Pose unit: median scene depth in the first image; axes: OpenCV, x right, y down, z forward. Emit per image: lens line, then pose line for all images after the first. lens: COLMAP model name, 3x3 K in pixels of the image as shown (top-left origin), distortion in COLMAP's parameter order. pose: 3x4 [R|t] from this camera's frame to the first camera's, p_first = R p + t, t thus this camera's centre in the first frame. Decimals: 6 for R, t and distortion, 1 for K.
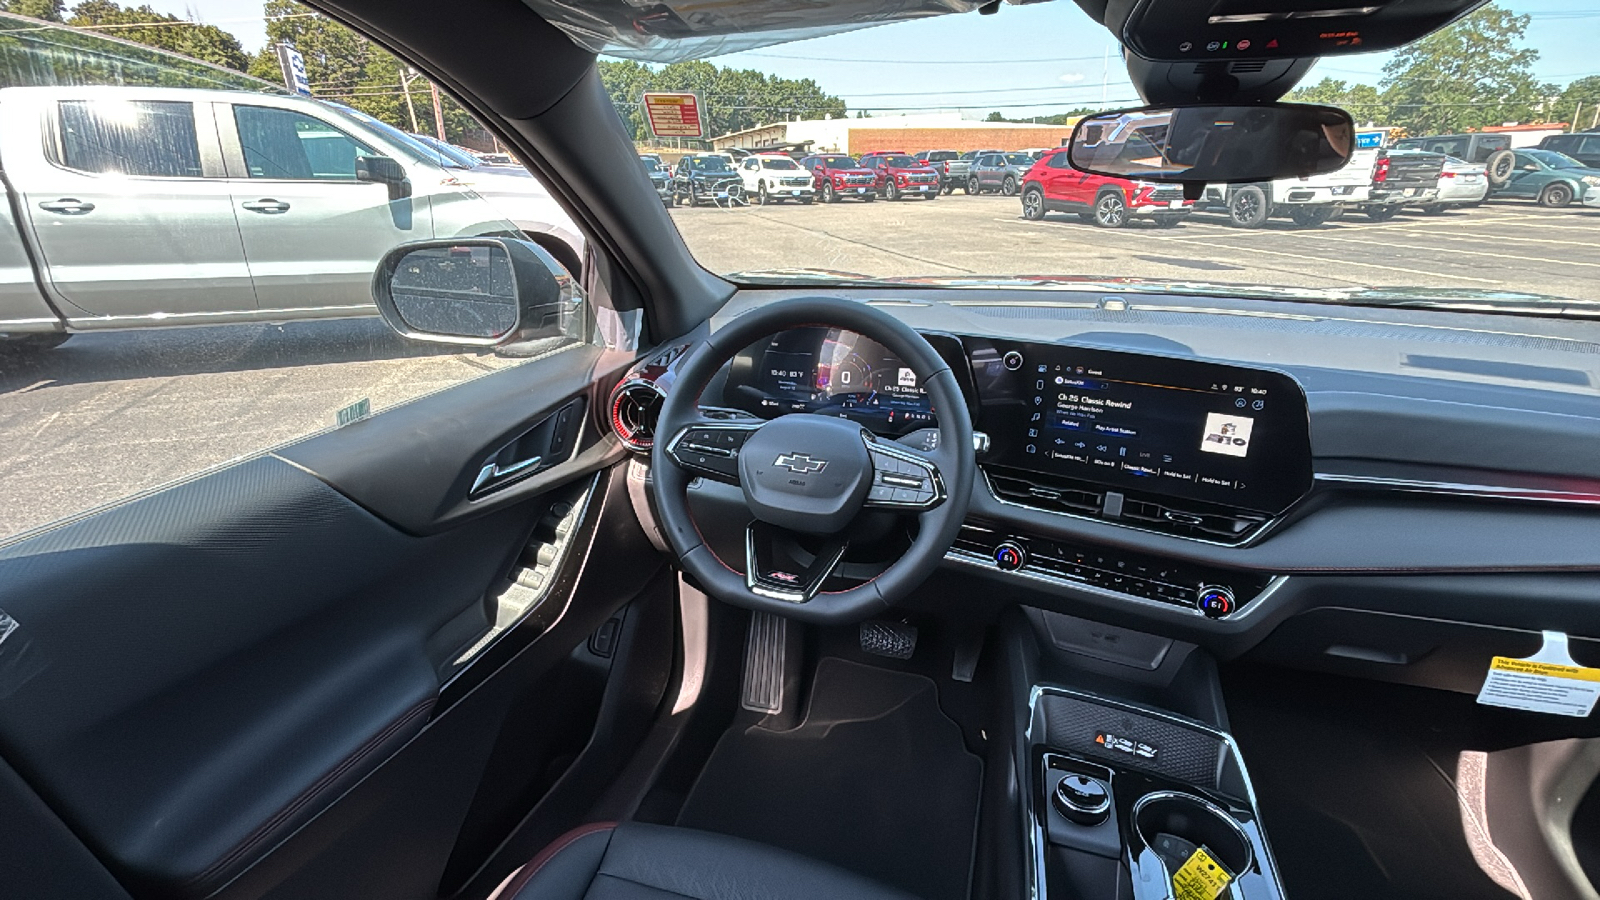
lens RADIAL K [[750.5, 0, 800.6], [0, 750.5, 457.9], [0, 0, 1]] dist [-0.006976, 0.005365]
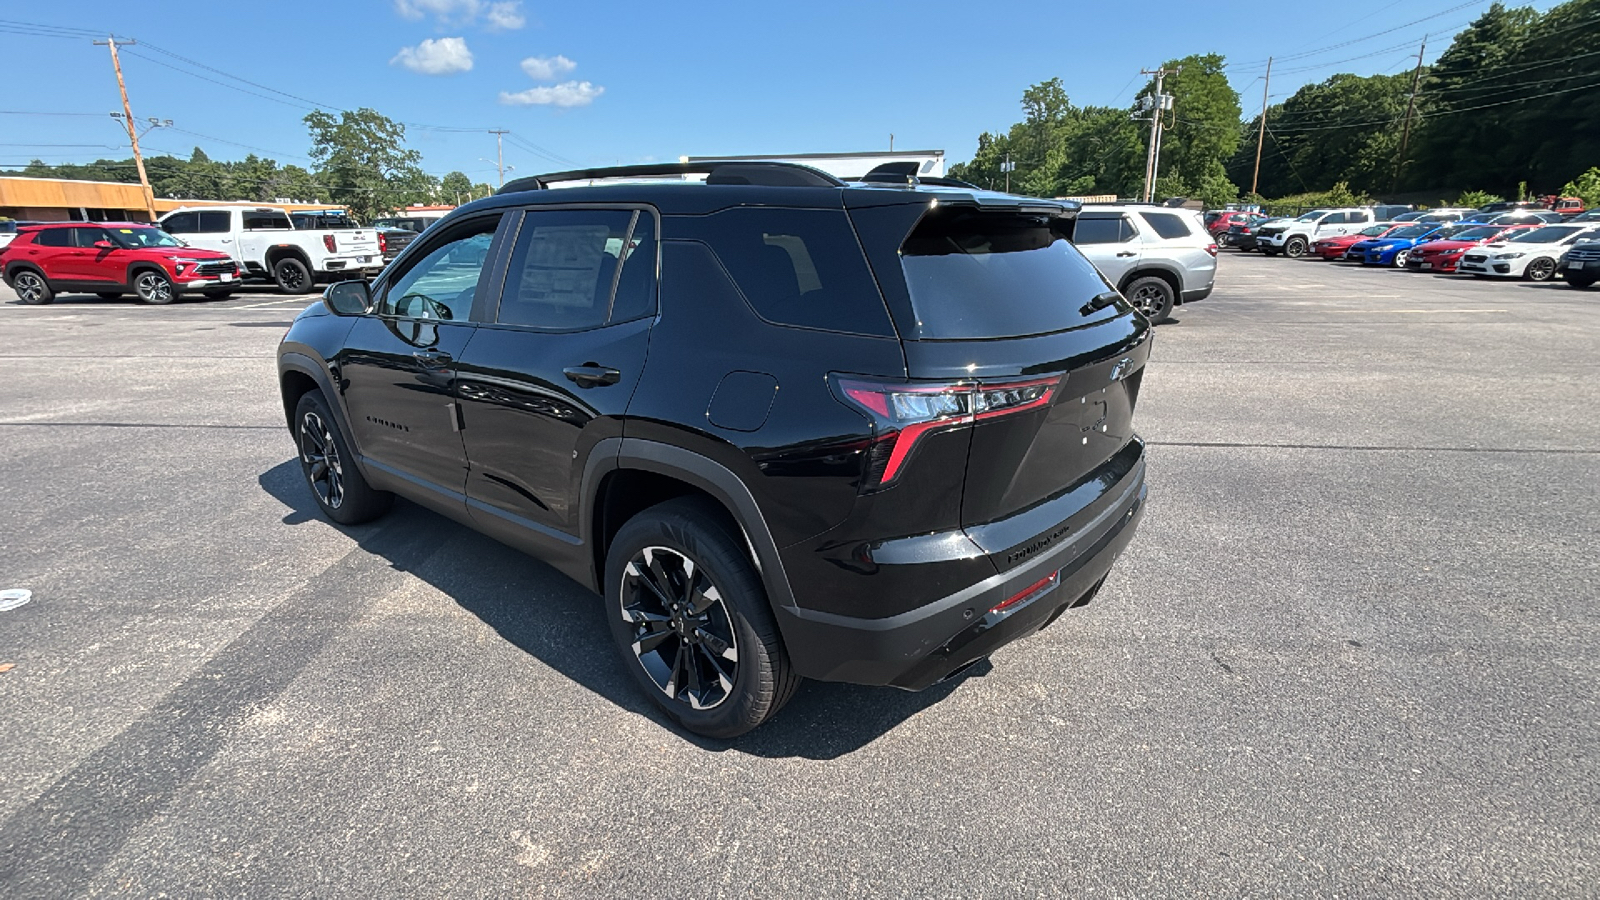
lens RADIAL K [[750.5, 0, 803.4], [0, 750.5, 444.0], [0, 0, 1]] dist [-0.006976, 0.005365]
pose [[0.389145, -0.250541, 0.886451, -0.104015], [0.339833, 0.933472, 0.114647, 0.022887], [-0.856201, 0.256631, 0.448398, -0.068813]]
